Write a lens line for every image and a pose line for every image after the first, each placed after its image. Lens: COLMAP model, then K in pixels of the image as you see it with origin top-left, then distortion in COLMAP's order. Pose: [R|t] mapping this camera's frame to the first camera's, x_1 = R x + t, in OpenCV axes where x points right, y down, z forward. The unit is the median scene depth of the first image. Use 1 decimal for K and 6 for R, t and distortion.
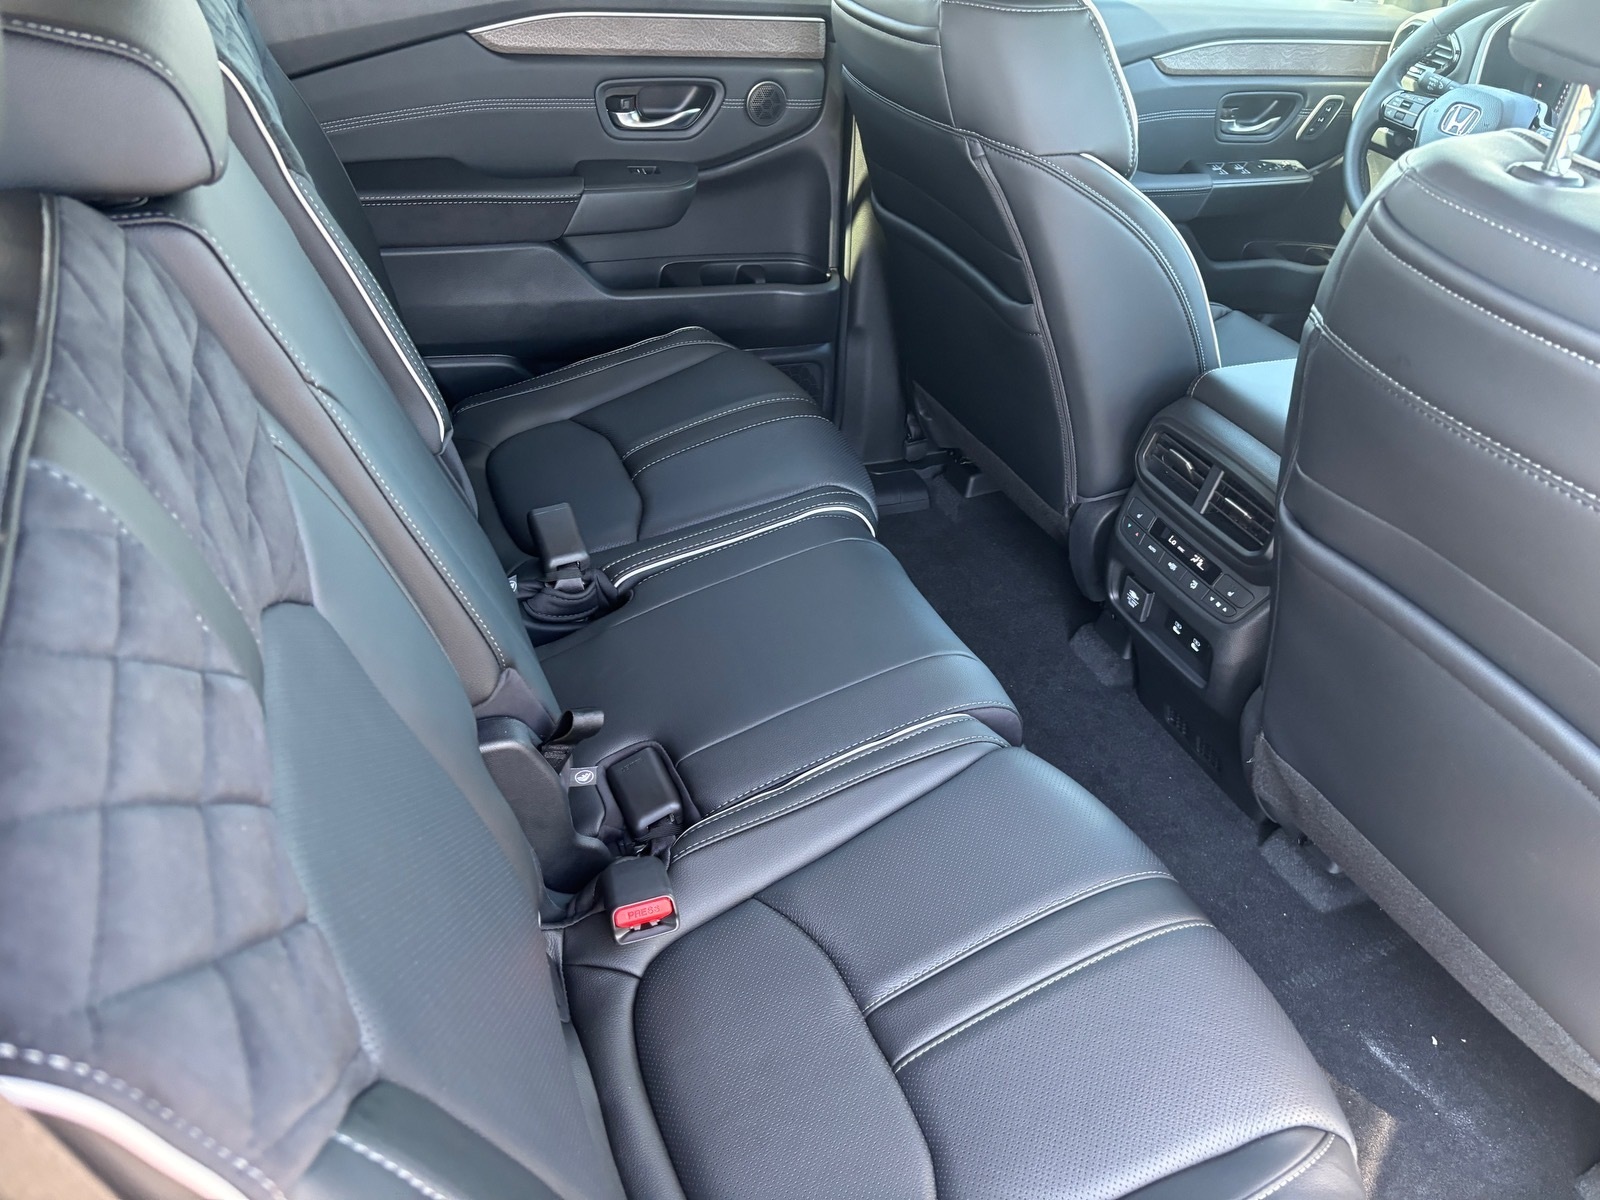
lens RADIAL K [[1238.2, 0, 812.7], [0, 1238.2, 594.6], [0, 0, 1]] dist [0.030439, -0.045009]
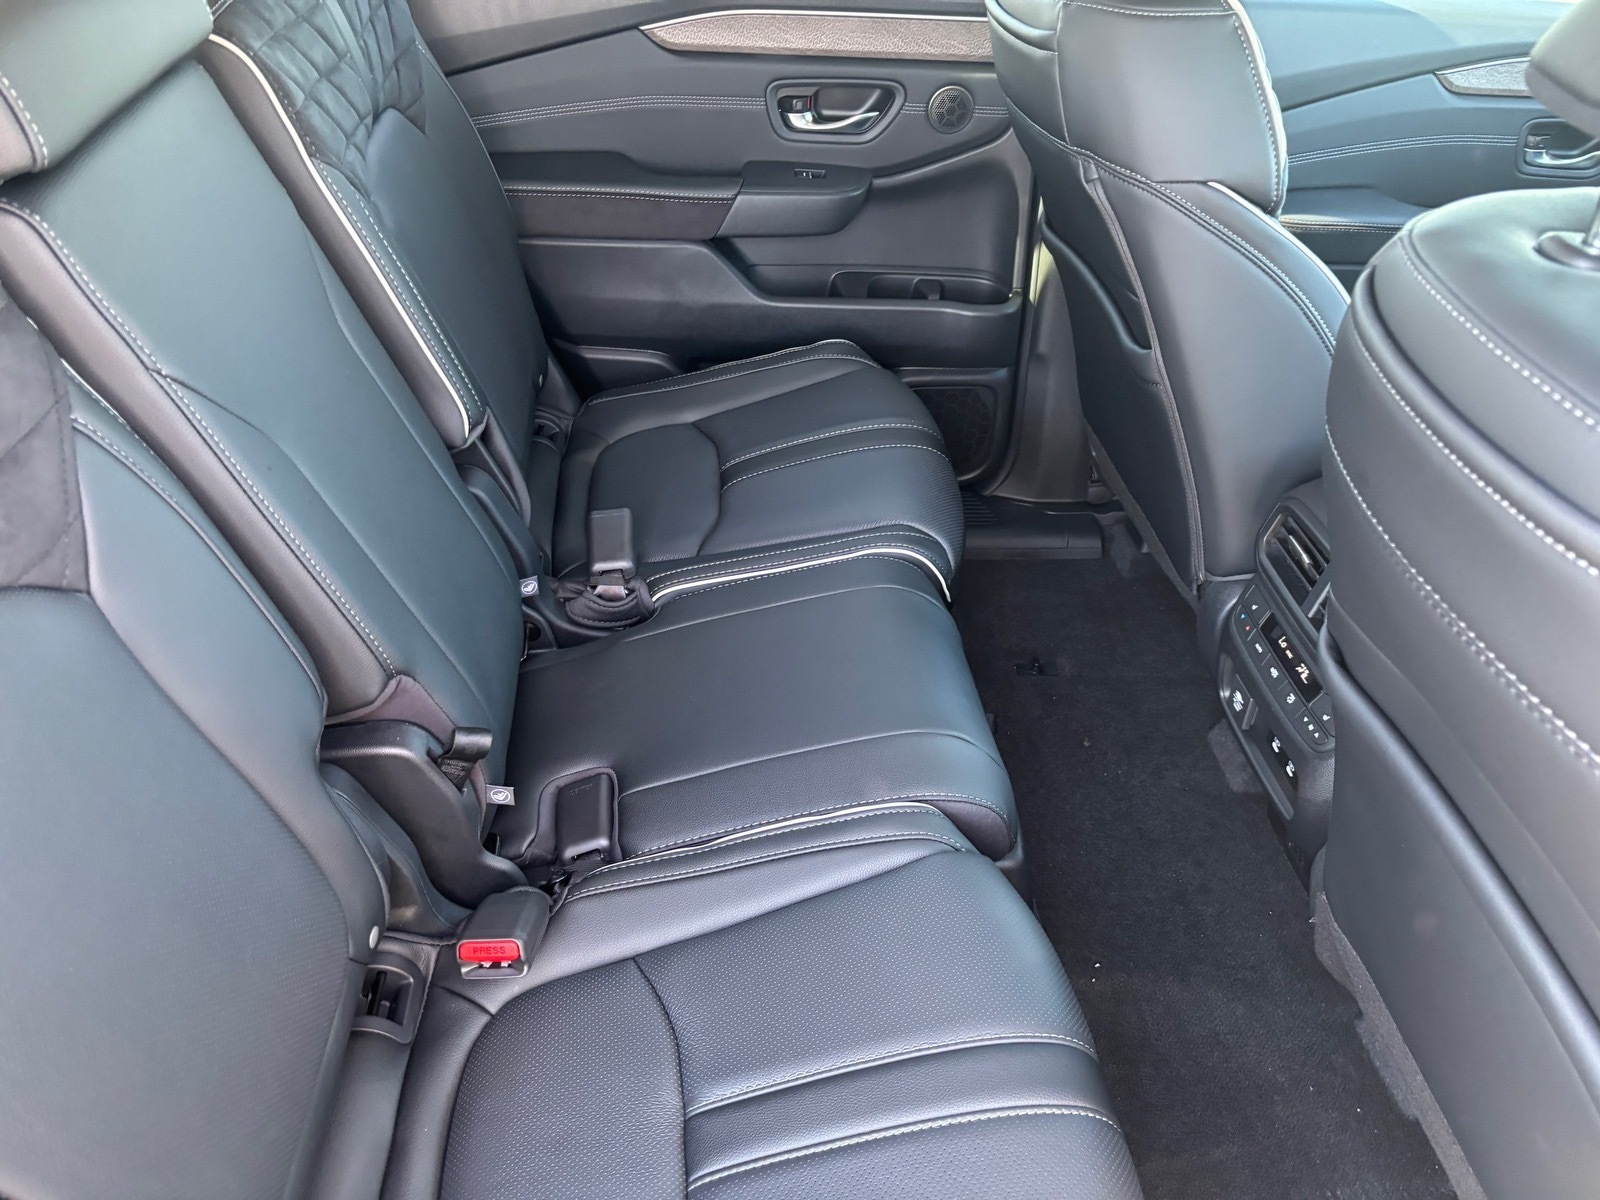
lens RADIAL K [[1238.2, 0, 796.2], [0, 1238.2, 596.4], [0, 0, 1]] dist [0.030439, -0.045009]
pose [[0.949744, 0.145640, -0.277082, 0.211352], [-0.144916, 0.989172, 0.023205, -0.047428], [0.277462, 0.018115, 0.960566, 0.095132]]
